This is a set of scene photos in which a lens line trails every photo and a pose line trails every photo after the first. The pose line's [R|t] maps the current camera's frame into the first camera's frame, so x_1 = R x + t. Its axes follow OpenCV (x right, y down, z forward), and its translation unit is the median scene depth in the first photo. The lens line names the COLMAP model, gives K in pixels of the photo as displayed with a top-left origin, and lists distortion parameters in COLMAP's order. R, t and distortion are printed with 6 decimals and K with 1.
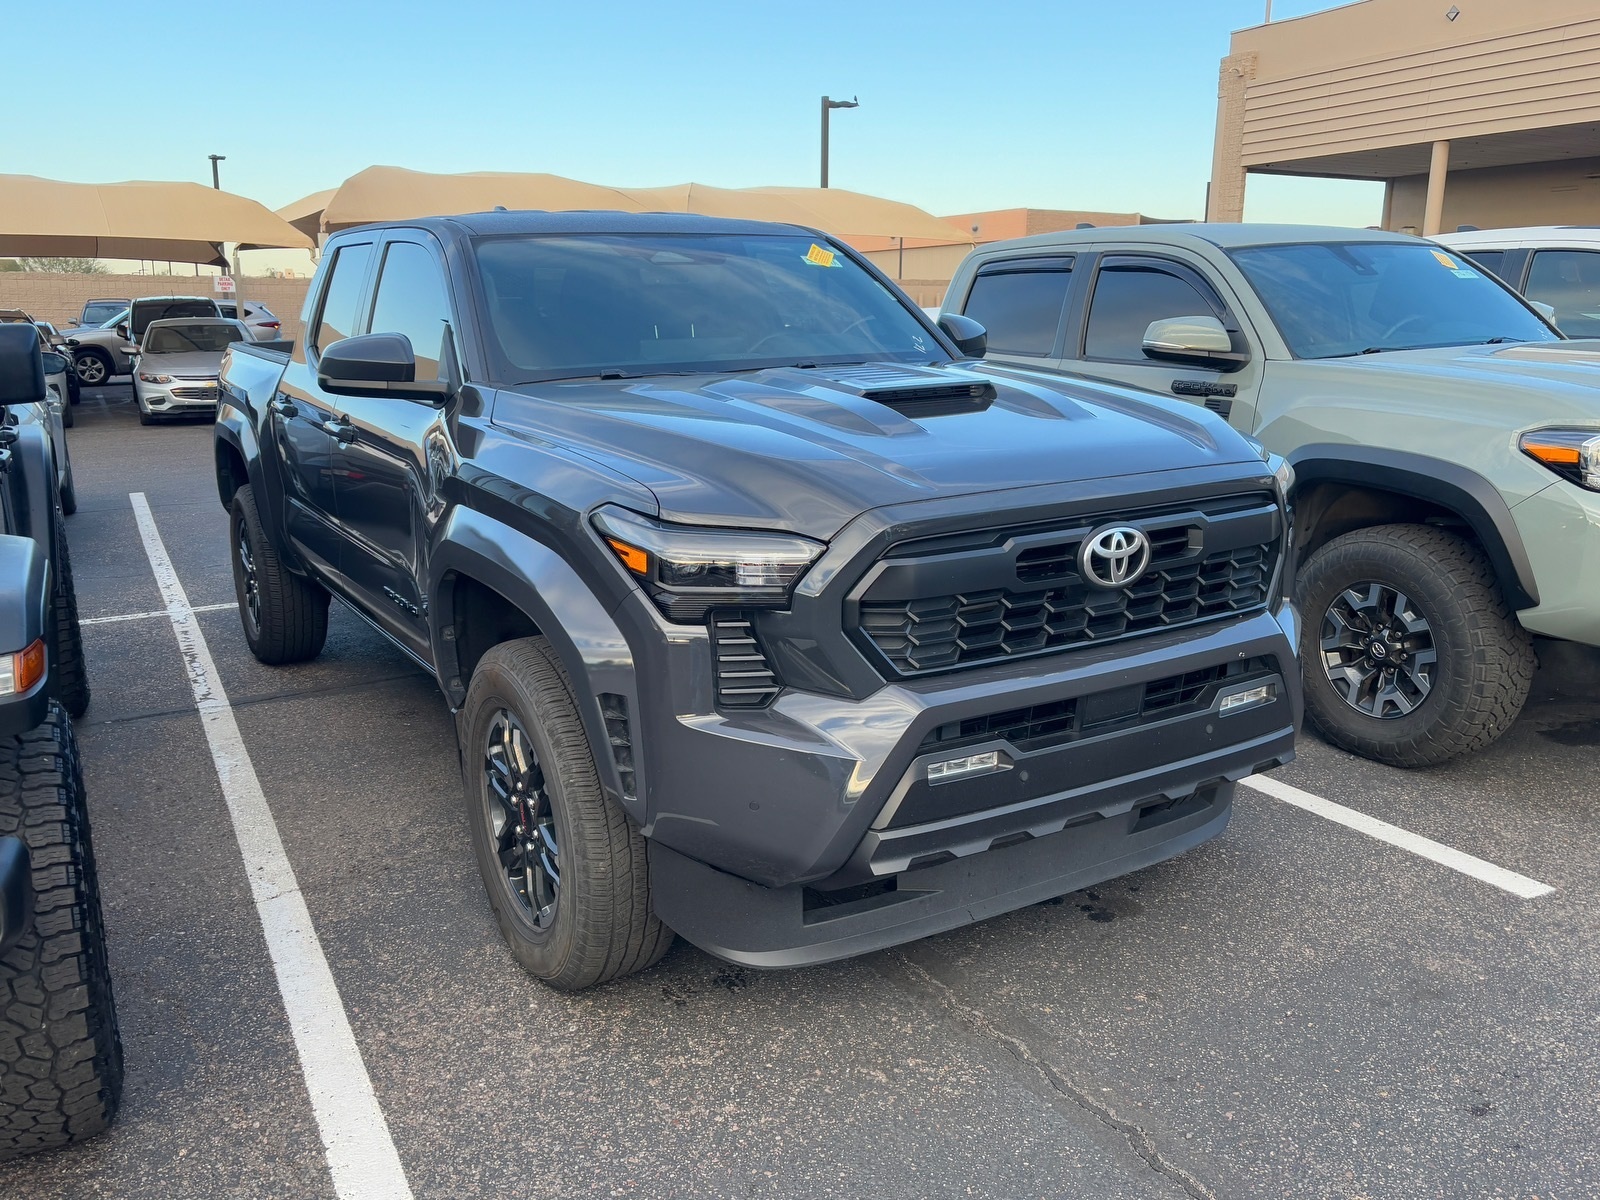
lens RADIAL K [[1253.8, 0, 766.8], [0, 1253.8, 566.4], [0, 0, 1]] dist [0.003679, -0.001550]
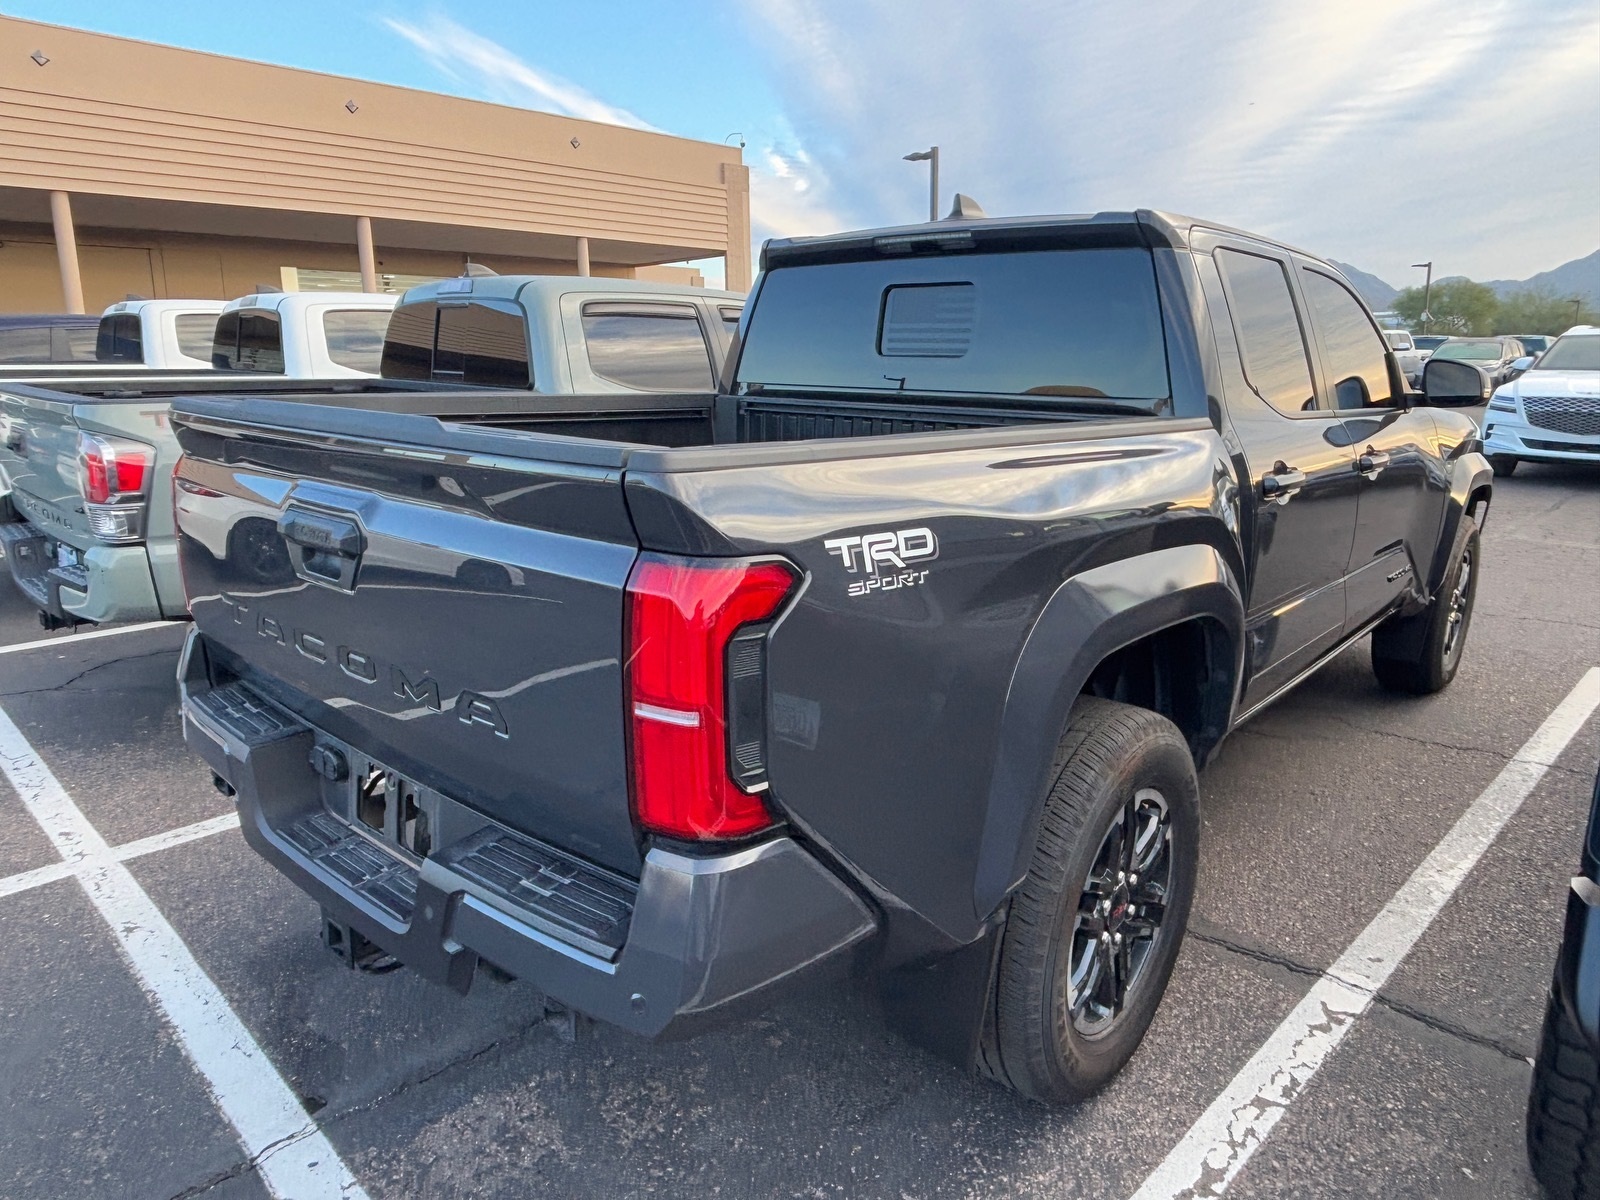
lens RADIAL K [[1030.4, 0, 802.6], [0, 1030.4, 603.2], [0, 0, 1]] dist [0.003020, 0.001266]
pose [[-0.289196, -0.199504, 0.936250, -0.739029], [0.204234, 0.942664, 0.263956, -0.222265], [-0.935229, 0.267549, -0.231869, 1.230289]]
